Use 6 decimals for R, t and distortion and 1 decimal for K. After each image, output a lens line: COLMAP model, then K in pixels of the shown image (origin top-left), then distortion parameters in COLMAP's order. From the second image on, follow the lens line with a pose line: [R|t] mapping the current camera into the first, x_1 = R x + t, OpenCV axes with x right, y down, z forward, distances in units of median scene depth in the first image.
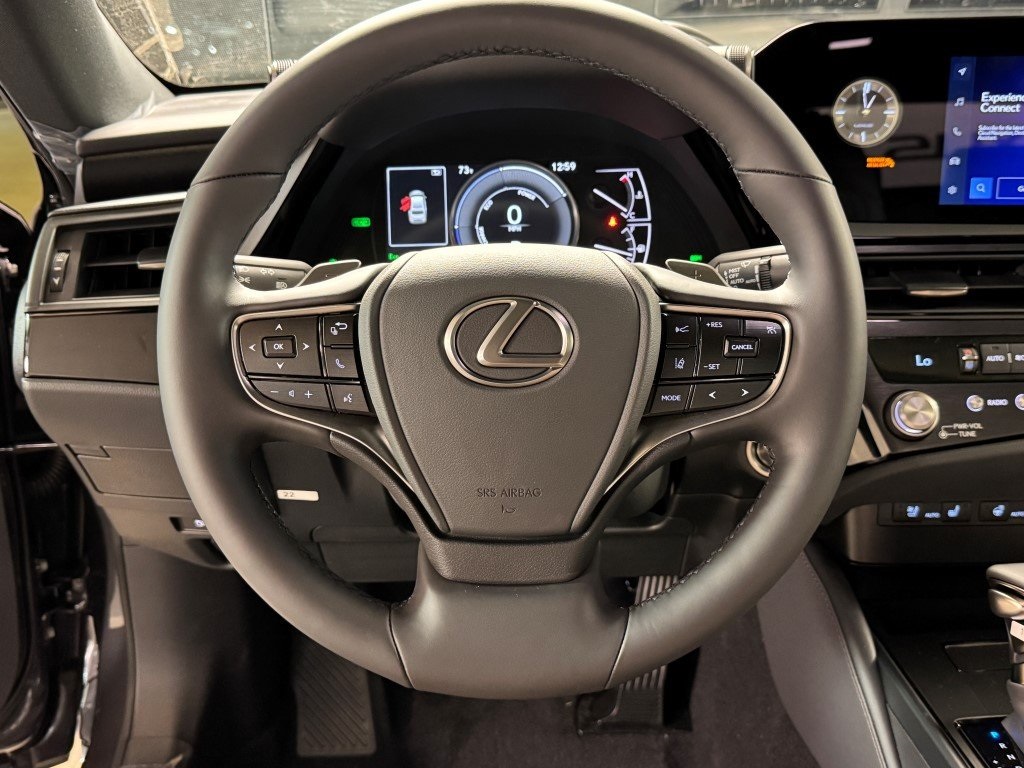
lens RADIAL K [[1031.1, 0, 507.9], [0, 1031.1, 395.0], [0, 0, 1]] dist [0.069056, 0.000000]
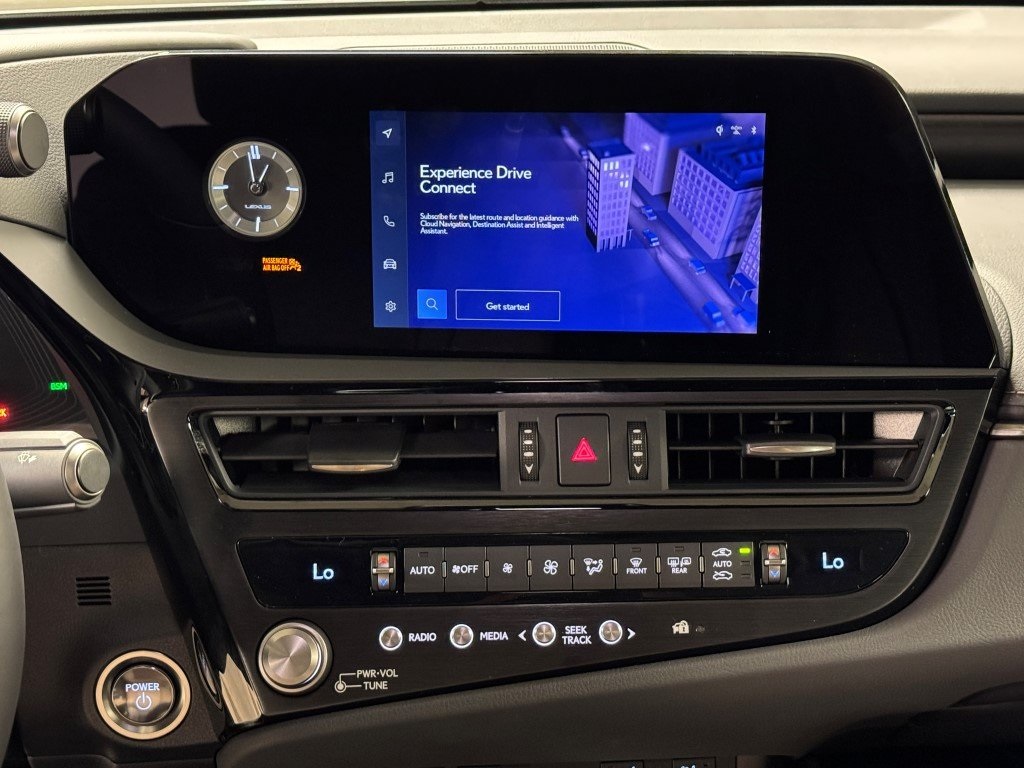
lens RADIAL K [[1702.5, 0, 513.9], [0, 1702.5, 398.4], [0, 0, 1]] dist [0.126739, 0.000000]
pose [[0.999381, -0.003821, 0.034983, 0.489103], [0.003310, 0.999887, 0.014661, -0.161008], [-0.035035, -0.014536, 0.999280, -0.089493]]
